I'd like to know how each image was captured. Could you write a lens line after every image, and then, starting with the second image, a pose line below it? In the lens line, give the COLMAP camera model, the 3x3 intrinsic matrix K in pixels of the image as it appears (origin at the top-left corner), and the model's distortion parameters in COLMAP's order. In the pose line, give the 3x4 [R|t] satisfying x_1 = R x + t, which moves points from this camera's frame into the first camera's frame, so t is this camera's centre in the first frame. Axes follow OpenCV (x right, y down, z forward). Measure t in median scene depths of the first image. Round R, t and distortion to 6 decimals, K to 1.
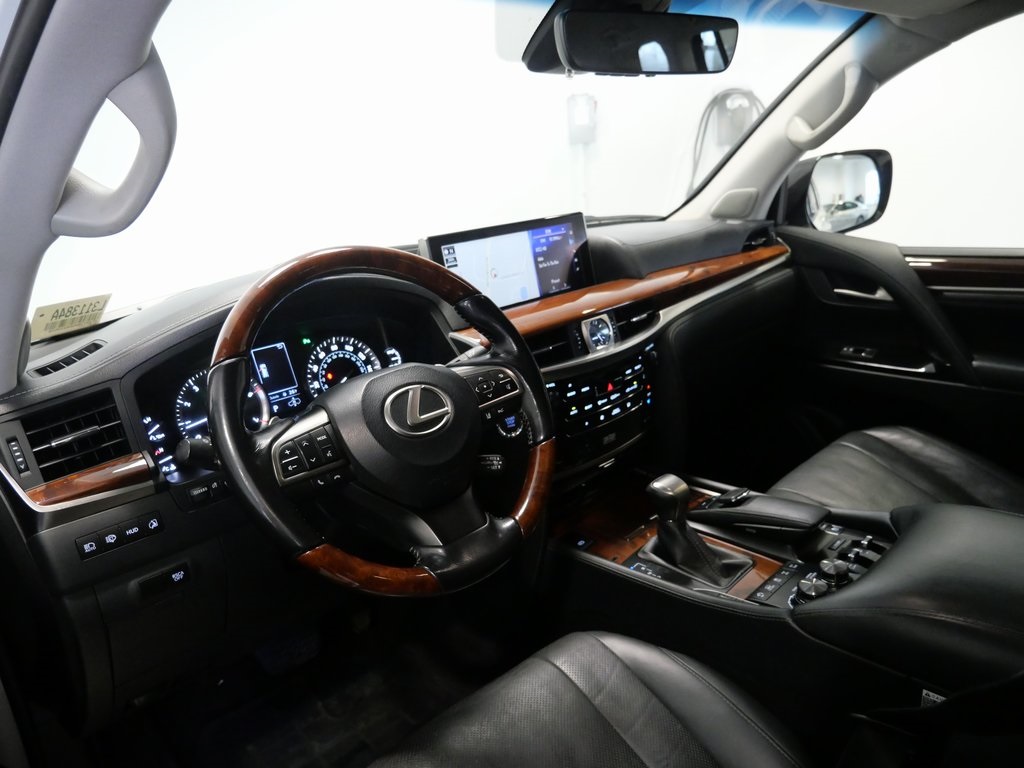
lens RADIAL K [[749.1, 0, 512.0], [0, 749.1, 384.0], [0, 0, 1]] dist [-0.046034, 0.008766]
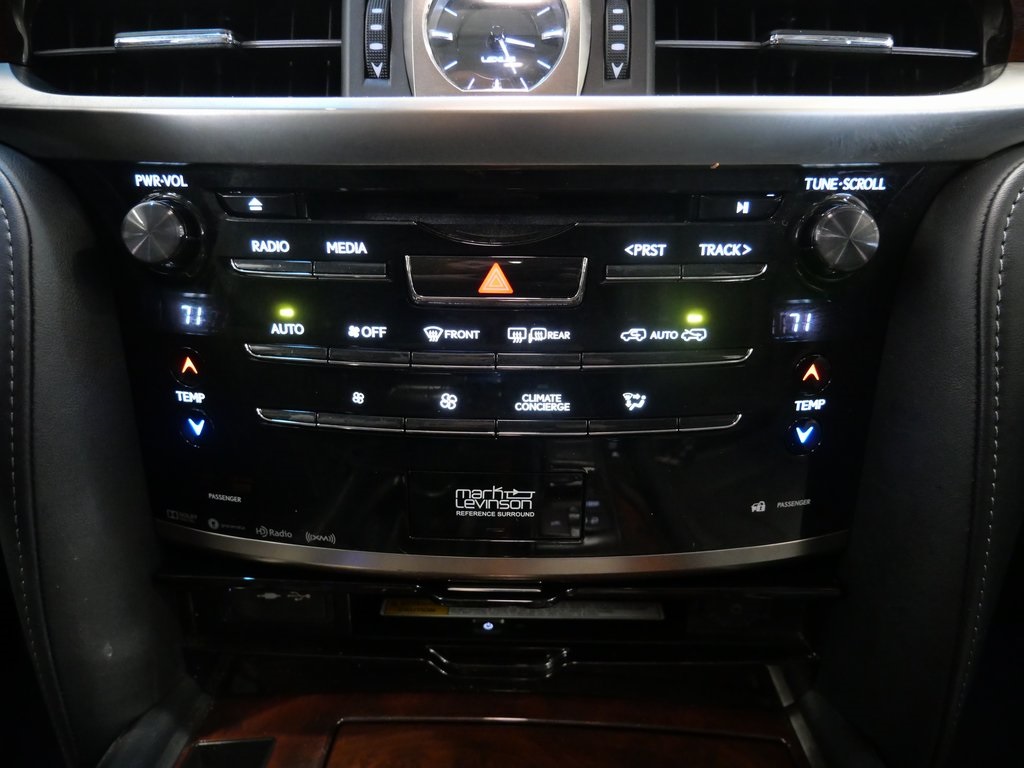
lens RADIAL K [[749.1, 0, 512.0], [0, 749.1, 384.0], [0, 0, 1]] dist [-0.046034, 0.008766]
pose [[0.703761, 0.287575, -0.649631, 0.299320], [-0.268951, 0.954198, 0.131039, 0.003027], [0.657560, 0.082498, 0.748872, 0.865883]]
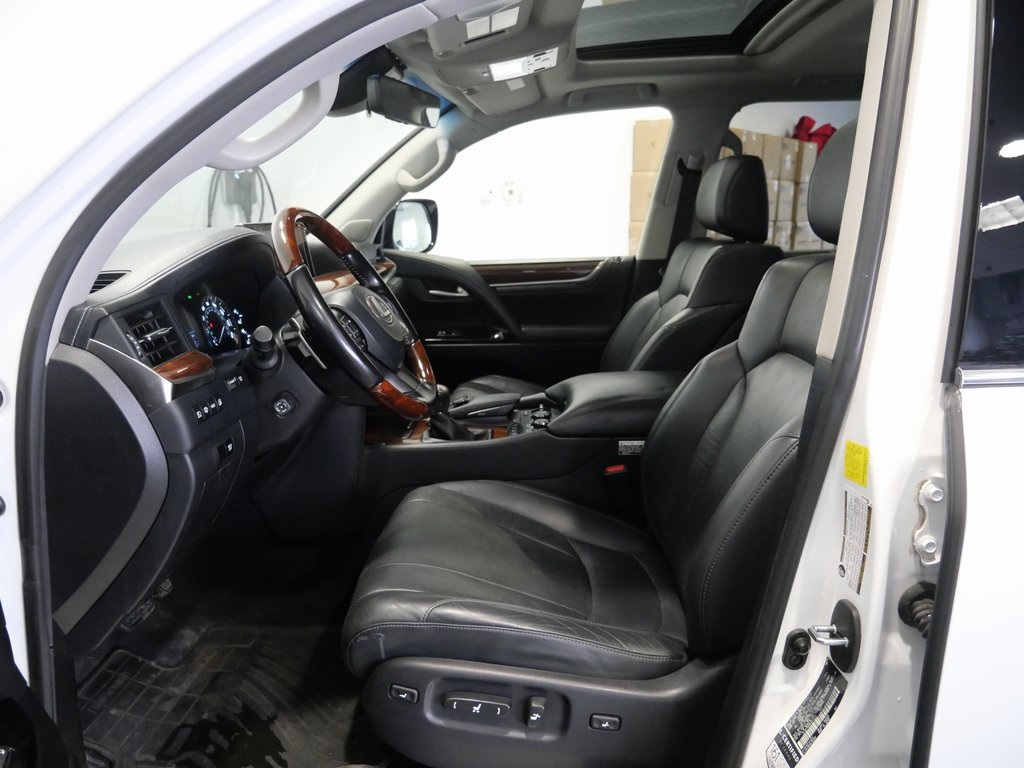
lens RADIAL K [[749.1, 0, 512.0], [0, 749.1, 384.0], [0, 0, 1]] dist [-0.046034, 0.008766]
pose [[0.715574, -0.089204, 0.692818, -0.677918], [0.163238, 0.985706, -0.041684, 0.196733], [-0.679197, 0.142922, 0.719907, -0.178865]]
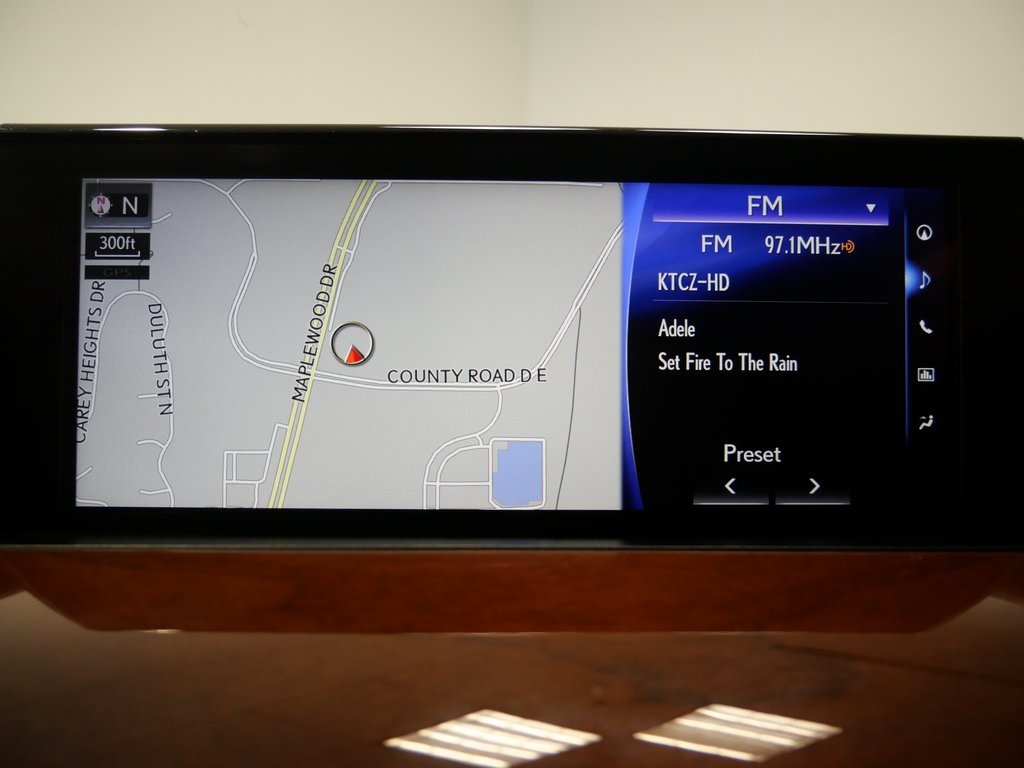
lens RADIAL K [[749.1, 0, 512.0], [0, 749.1, 384.0], [0, 0, 1]] dist [-0.046034, 0.008766]
pose [[0.729464, 0.190716, -0.656894, 0.158671], [-0.265141, 0.964100, -0.014525, -0.156856], [0.630541, 0.184765, 0.753843, 0.934831]]
